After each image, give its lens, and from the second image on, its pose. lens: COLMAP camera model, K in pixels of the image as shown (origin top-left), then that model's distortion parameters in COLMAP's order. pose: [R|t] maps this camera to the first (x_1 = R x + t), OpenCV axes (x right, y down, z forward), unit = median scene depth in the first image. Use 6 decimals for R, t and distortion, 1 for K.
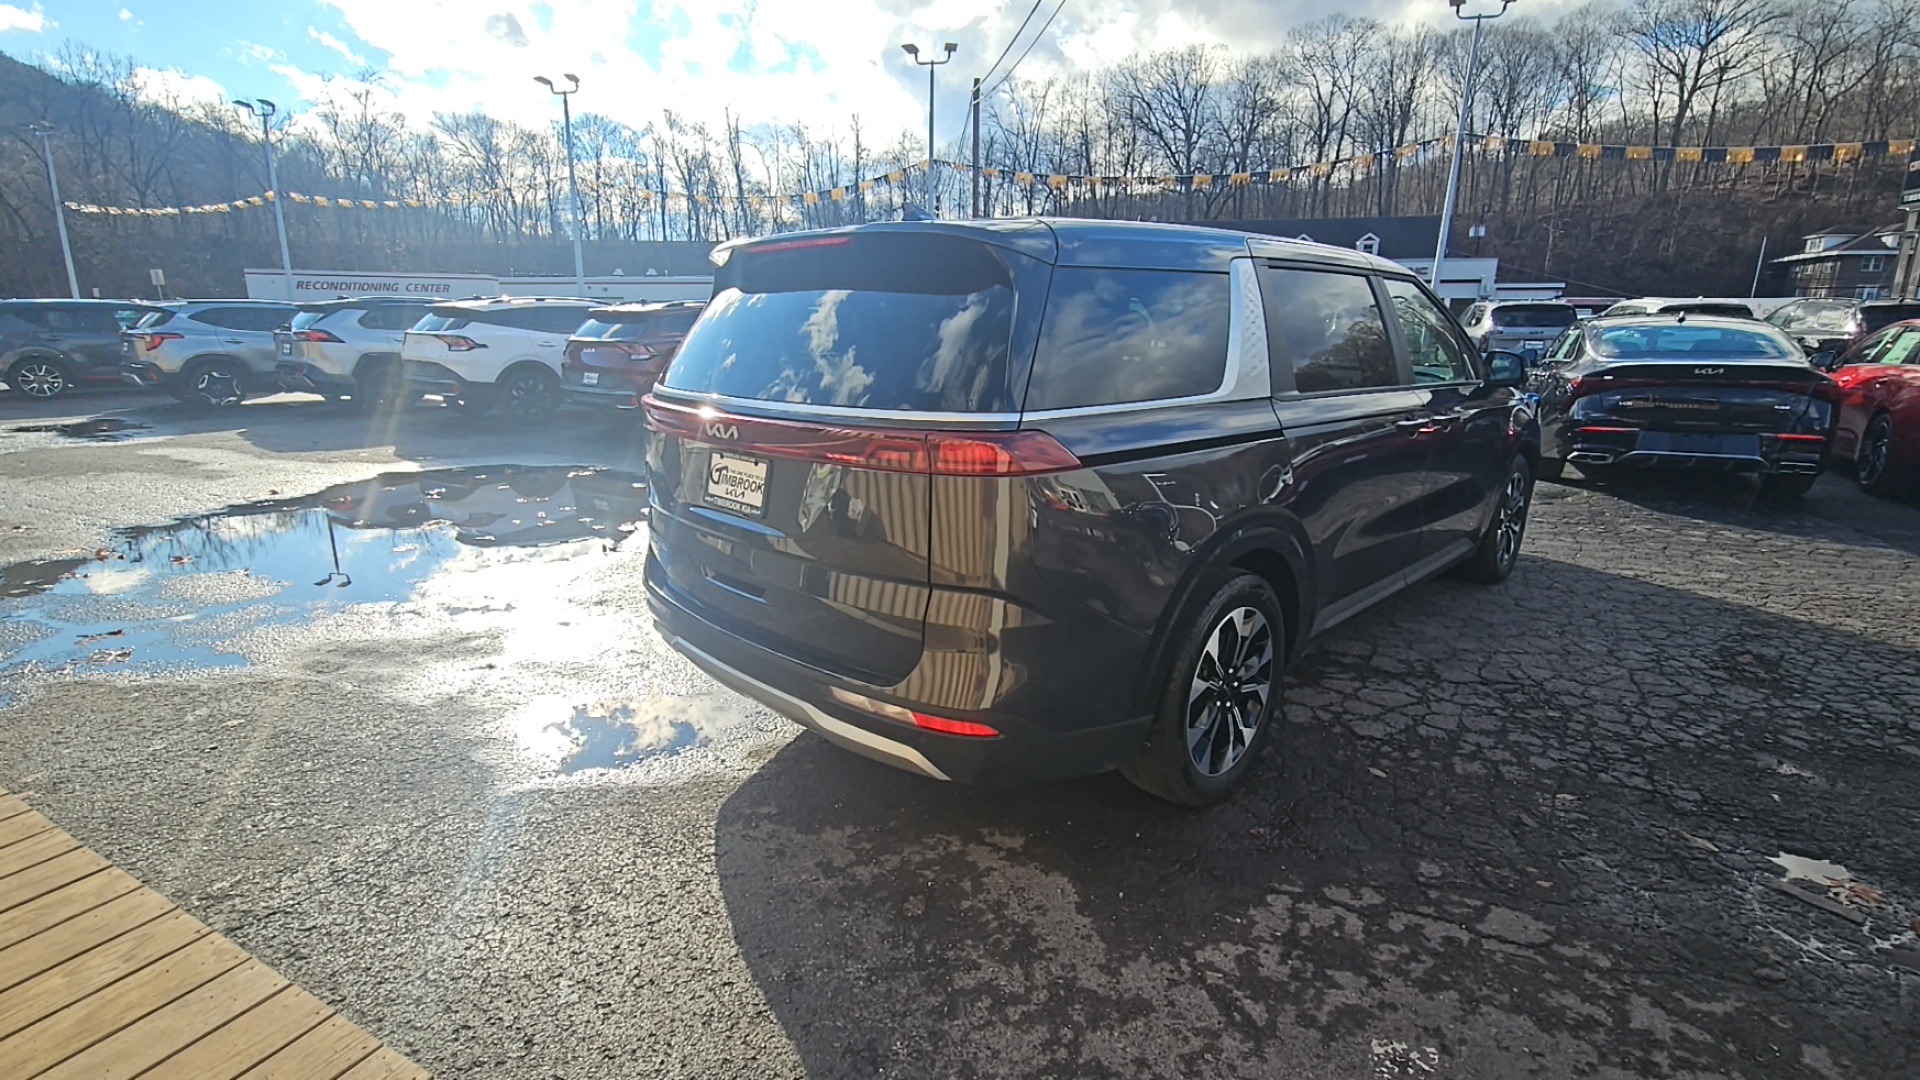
lens RADIAL K [[861.5, 0, 956.3], [0, 861.5, 536.4], [0, 0, 1]] dist [0.013883, -0.007581]
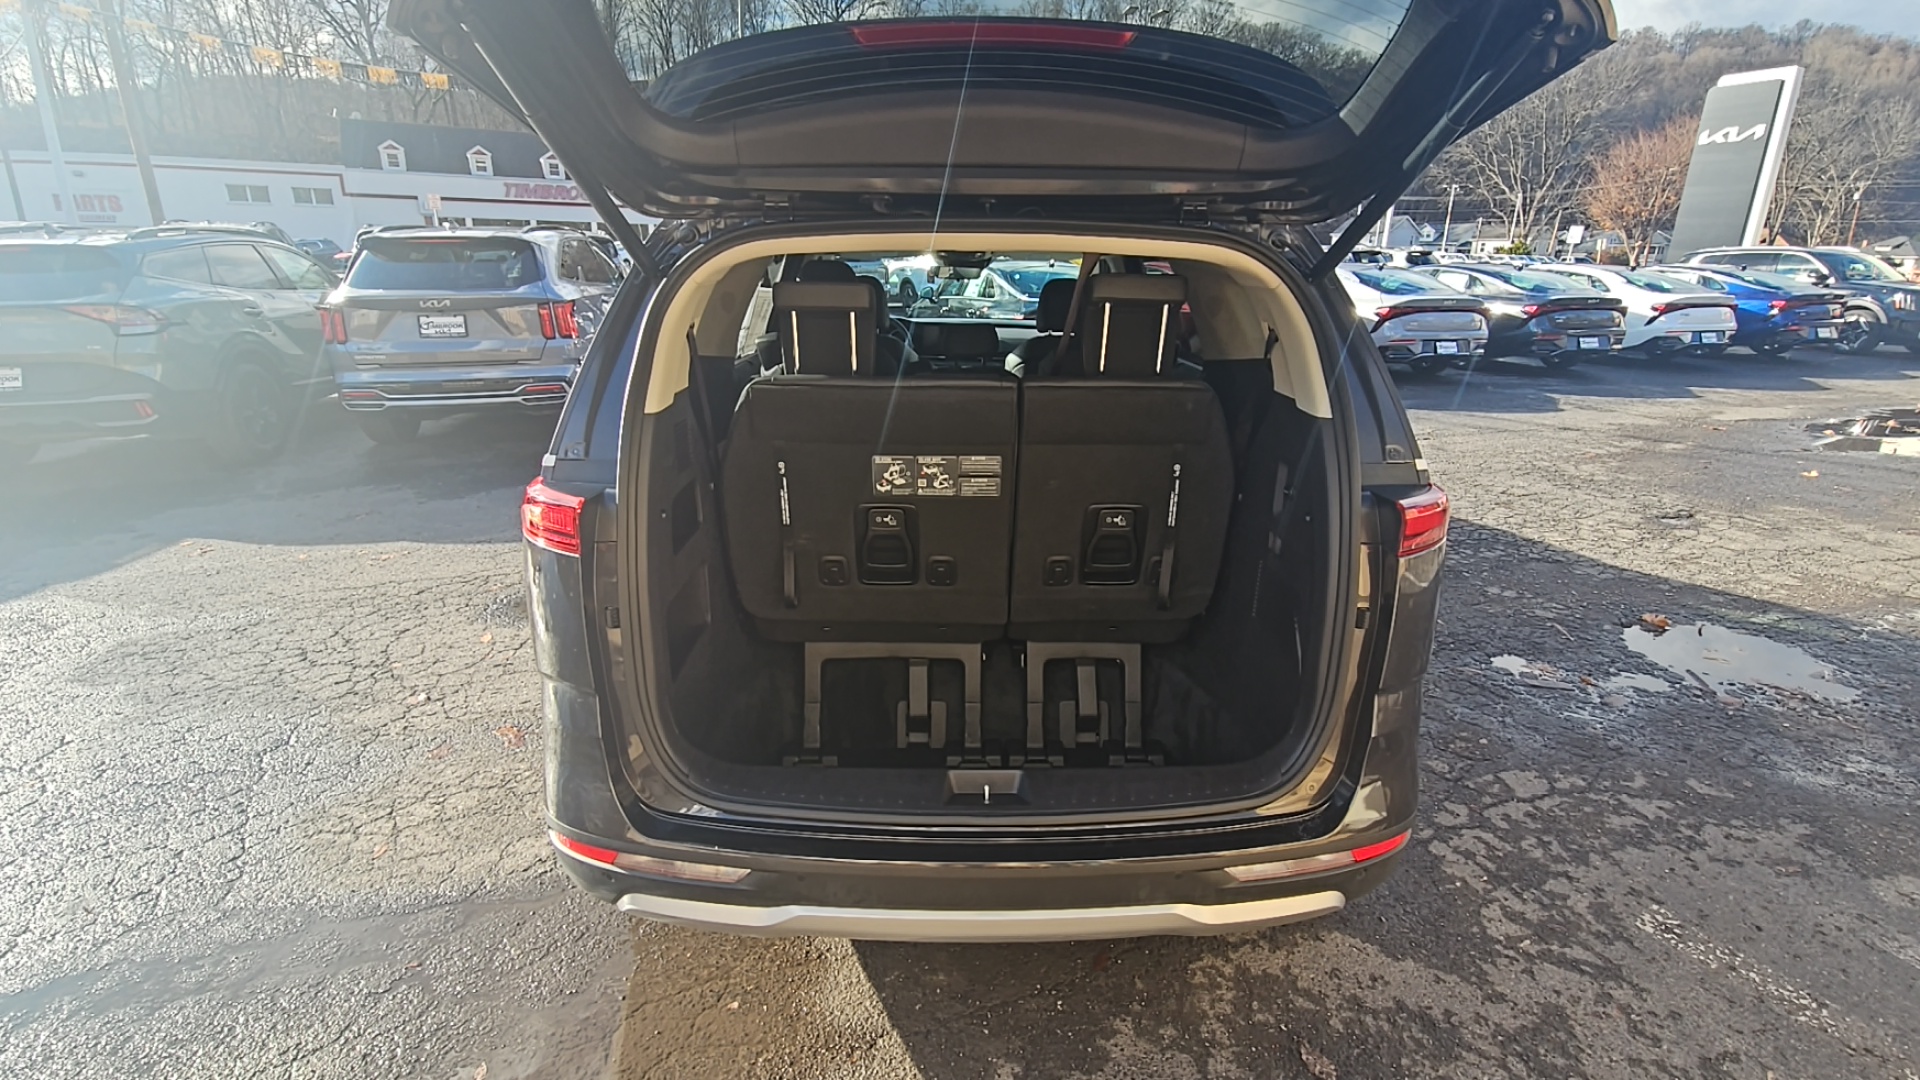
lens RADIAL K [[861.5, 0, 956.5], [0, 861.5, 534.3], [0, 0, 1]] dist [0.013883, -0.007581]
pose [[0.694191, -0.221064, 0.685003, -0.510236], [0.165375, 0.975195, 0.147122, -0.167060], [-0.700535, 0.011151, 0.713531, 0.445155]]
